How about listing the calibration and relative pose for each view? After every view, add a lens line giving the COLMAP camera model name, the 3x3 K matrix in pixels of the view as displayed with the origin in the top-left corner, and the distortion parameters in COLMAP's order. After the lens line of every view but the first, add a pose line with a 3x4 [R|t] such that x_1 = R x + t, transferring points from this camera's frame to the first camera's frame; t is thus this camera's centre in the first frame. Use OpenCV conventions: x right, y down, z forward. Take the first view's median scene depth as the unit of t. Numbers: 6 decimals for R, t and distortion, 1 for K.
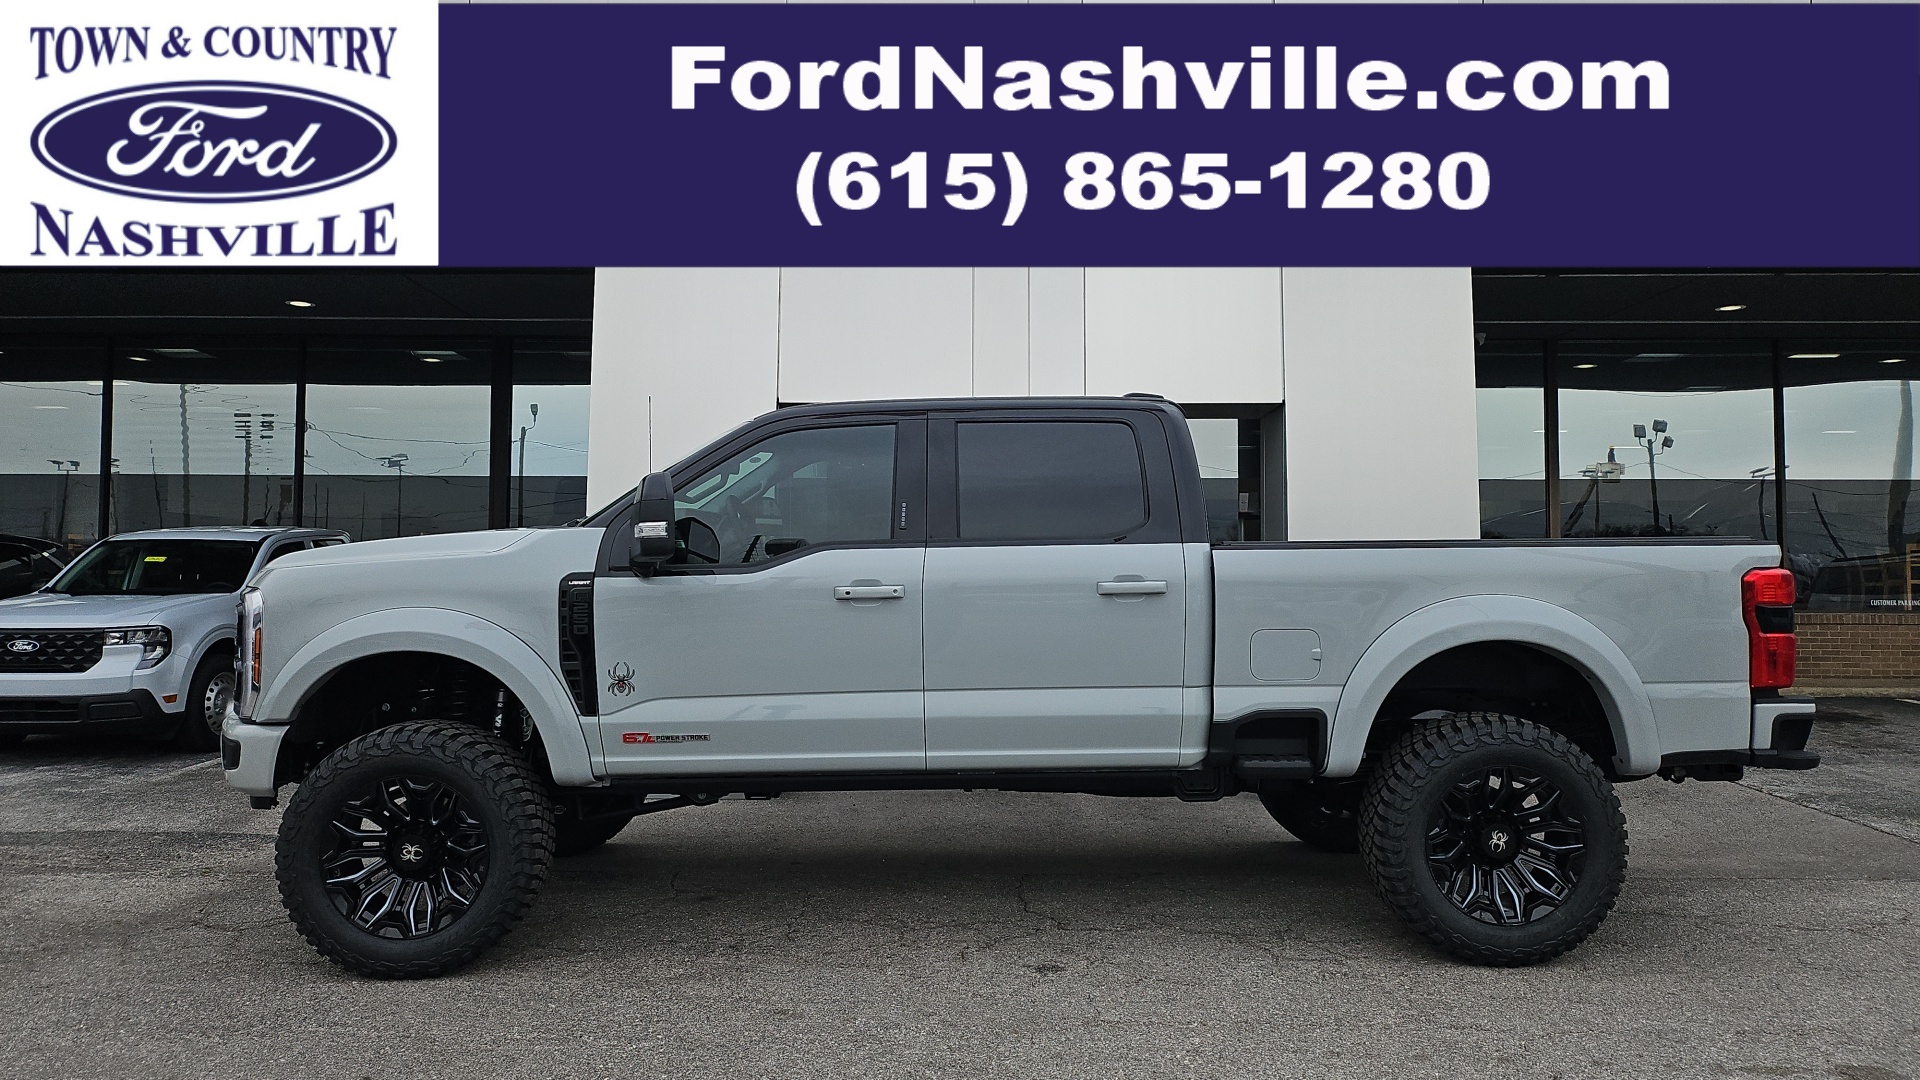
lens RADIAL K [[1316.7, 0, 987.2], [0, 1316.7, 519.1], [0, 0, 1]] dist [0.038317, -0.053326]
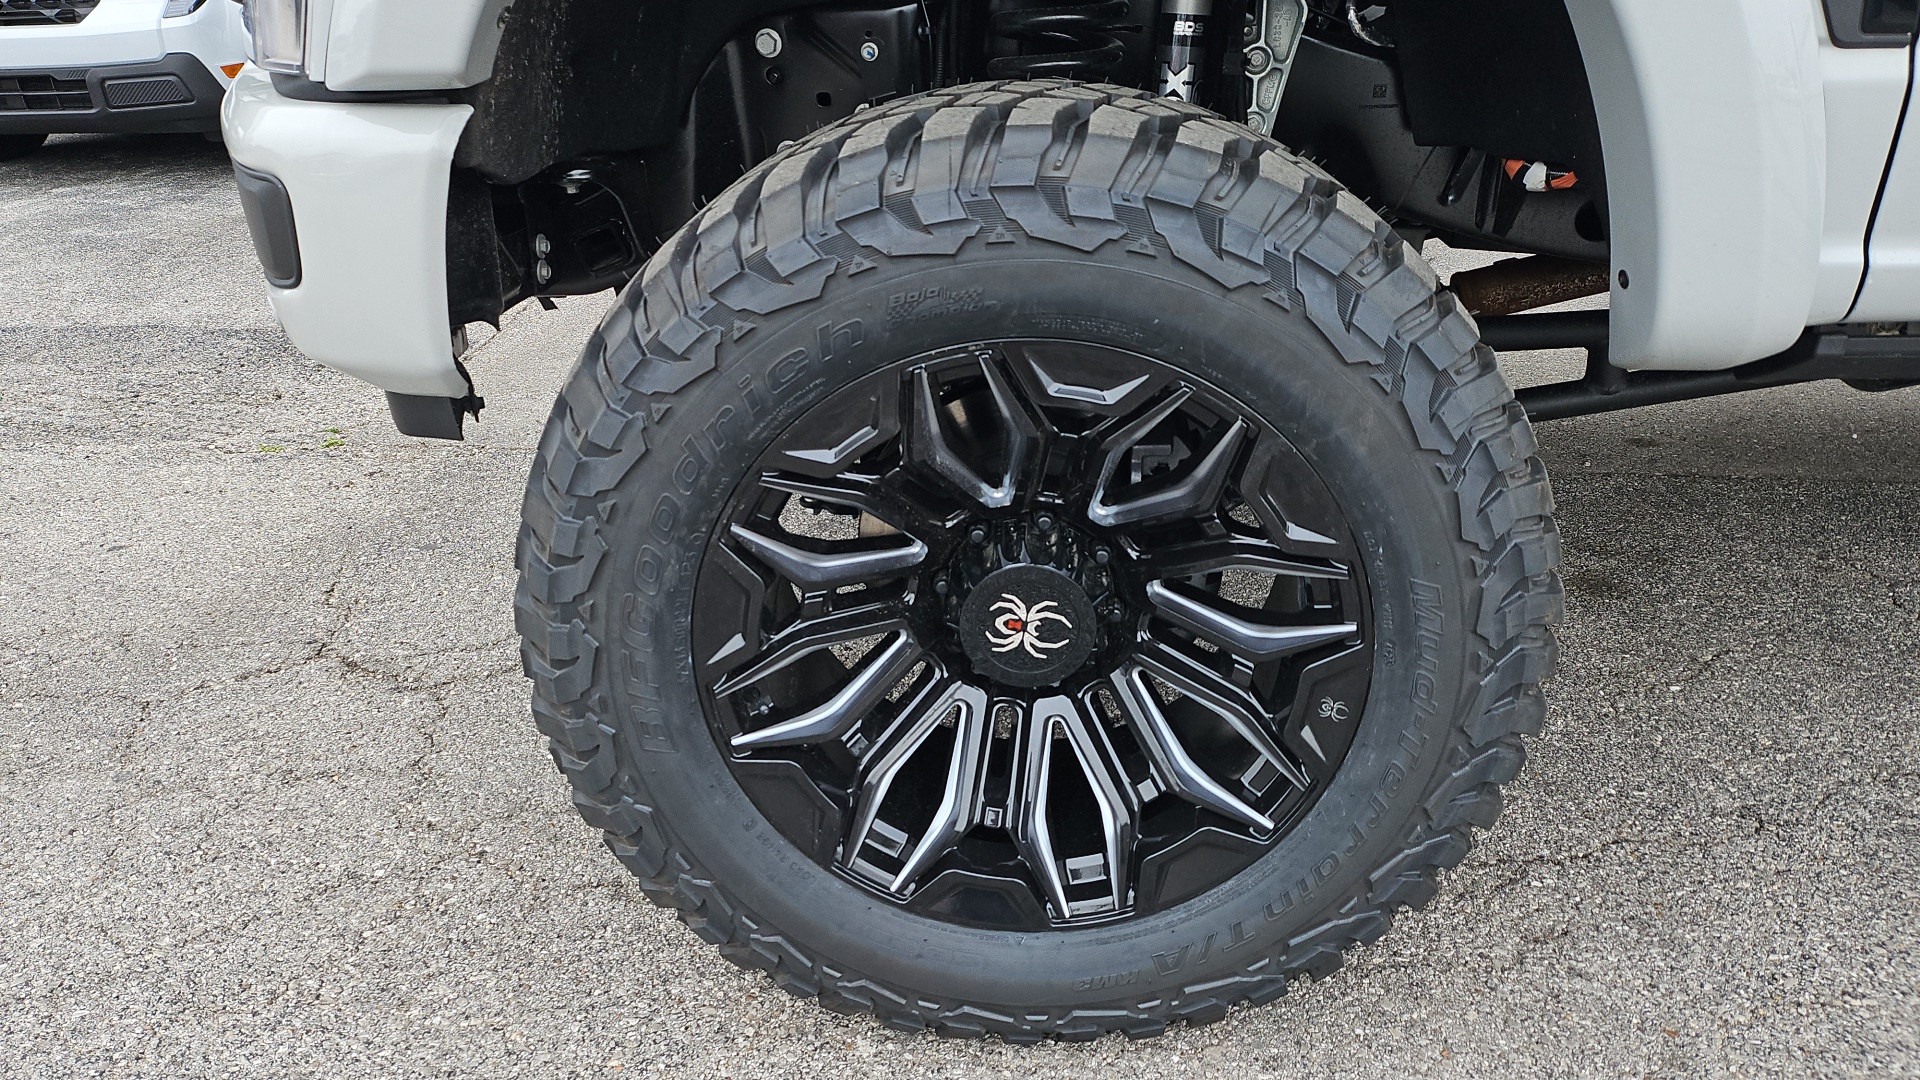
lens RADIAL K [[1316.2, 0, 986.0], [0, 1316.2, 532.5], [0, 0, 1]] dist [0.039405, -0.054399]
pose [[0.995389, 0.028503, -0.091588, -0.363568], [0.014724, 0.898109, 0.439526, 0.107760], [0.094784, -0.438848, 0.893548, 0.676785]]
